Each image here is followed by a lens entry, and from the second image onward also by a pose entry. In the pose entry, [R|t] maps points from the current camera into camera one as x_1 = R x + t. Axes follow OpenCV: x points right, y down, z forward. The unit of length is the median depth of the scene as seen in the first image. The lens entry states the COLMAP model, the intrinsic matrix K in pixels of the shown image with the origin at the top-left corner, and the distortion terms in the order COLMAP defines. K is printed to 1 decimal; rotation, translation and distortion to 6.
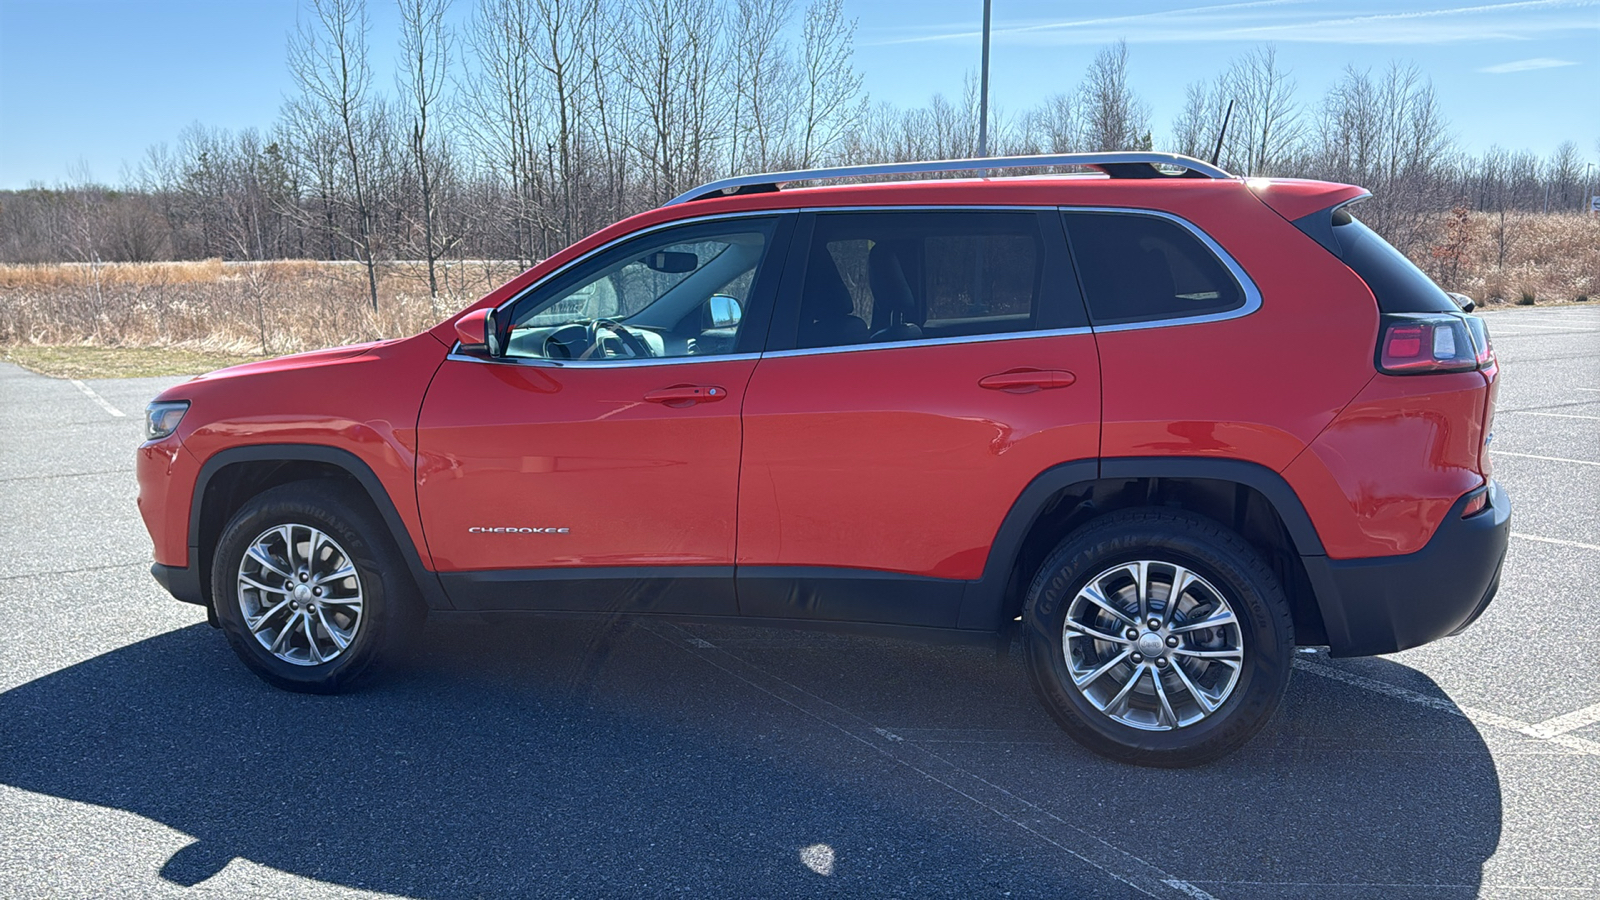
lens RADIAL K [[1353.5, 0, 846.3], [0, 1353.5, 472.3], [0, 0, 1]] dist [0.165909, -0.310776]
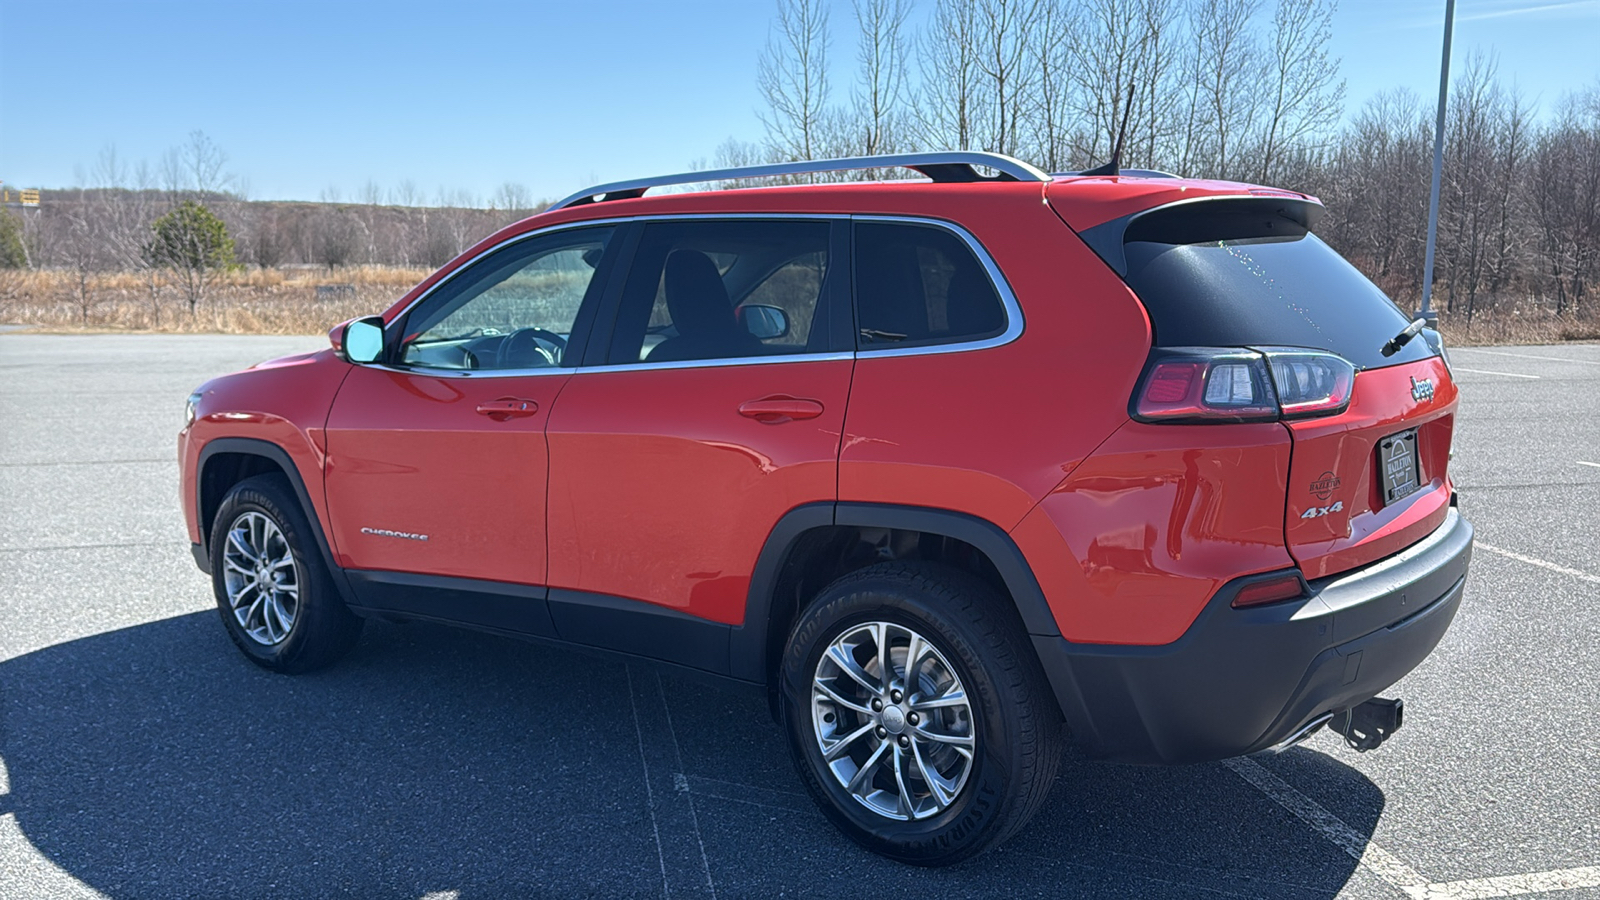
lens RADIAL K [[1353.5, 0, 846.3], [0, 1353.5, 472.3], [0, 0, 1]] dist [0.165909, -0.310776]
pose [[0.935213, 0.057683, -0.349356, 0.454632], [-0.057913, 0.998274, 0.009797, -0.034730], [0.349318, 0.011070, 0.936939, 0.165448]]
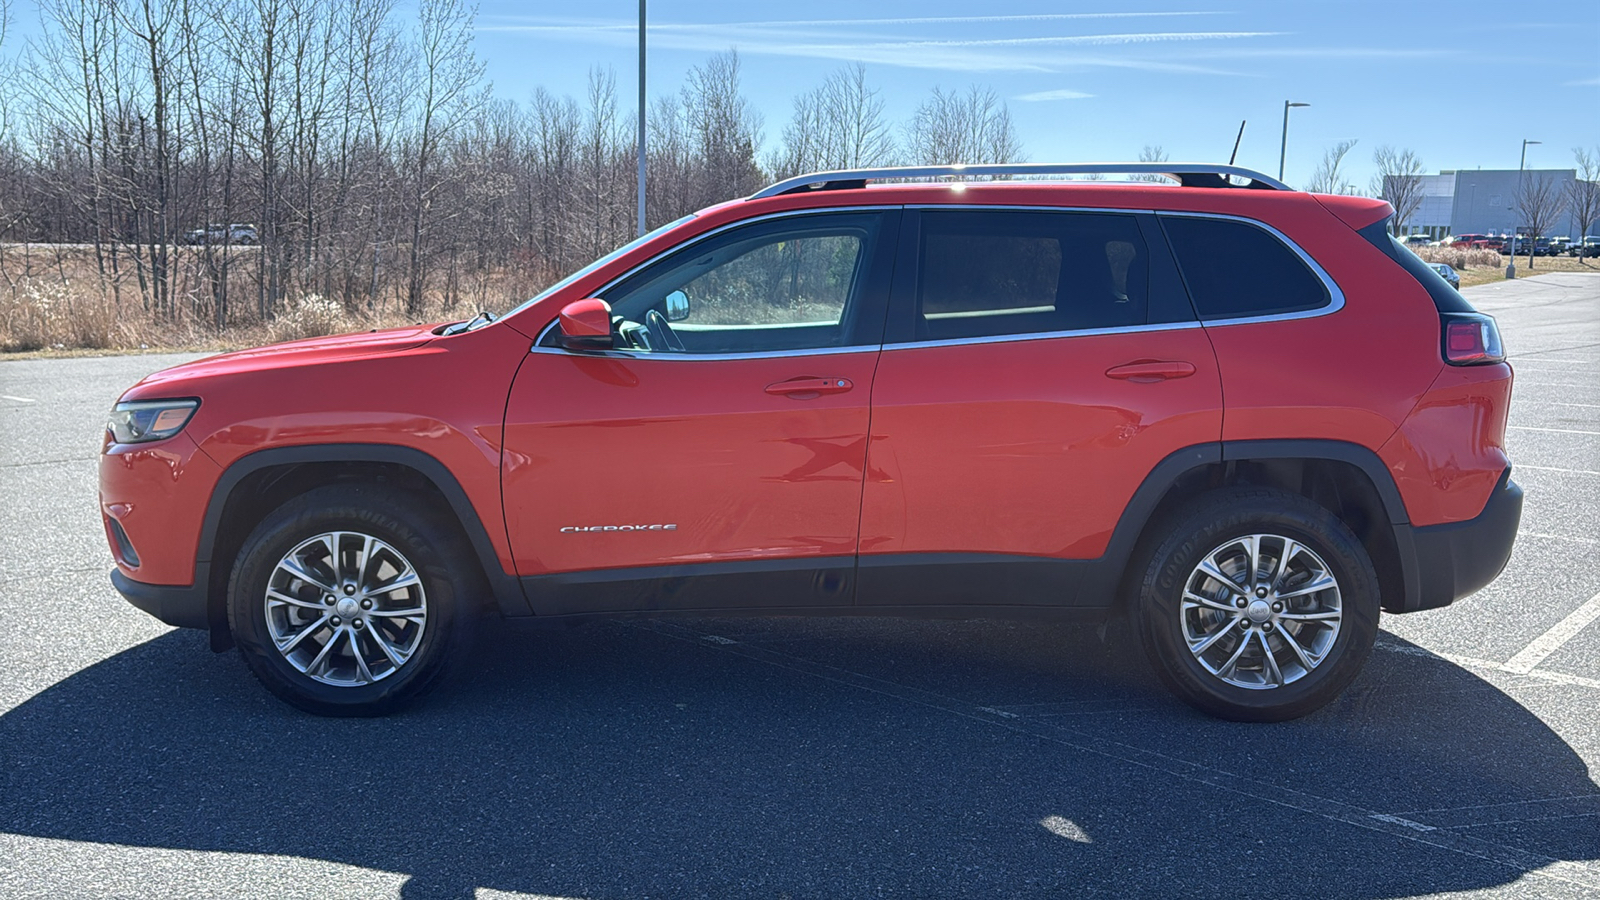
lens RADIAL K [[1348.7, 0, 831.0], [0, 1348.7, 447.9], [0, 0, 1]] dist [0.158209, -0.259491]
pose [[0.957828, -0.018207, 0.286764, -0.390291], [0.022764, 0.999662, -0.012566, 0.001063], [-0.286438, 0.018564, 0.957919, 0.039960]]
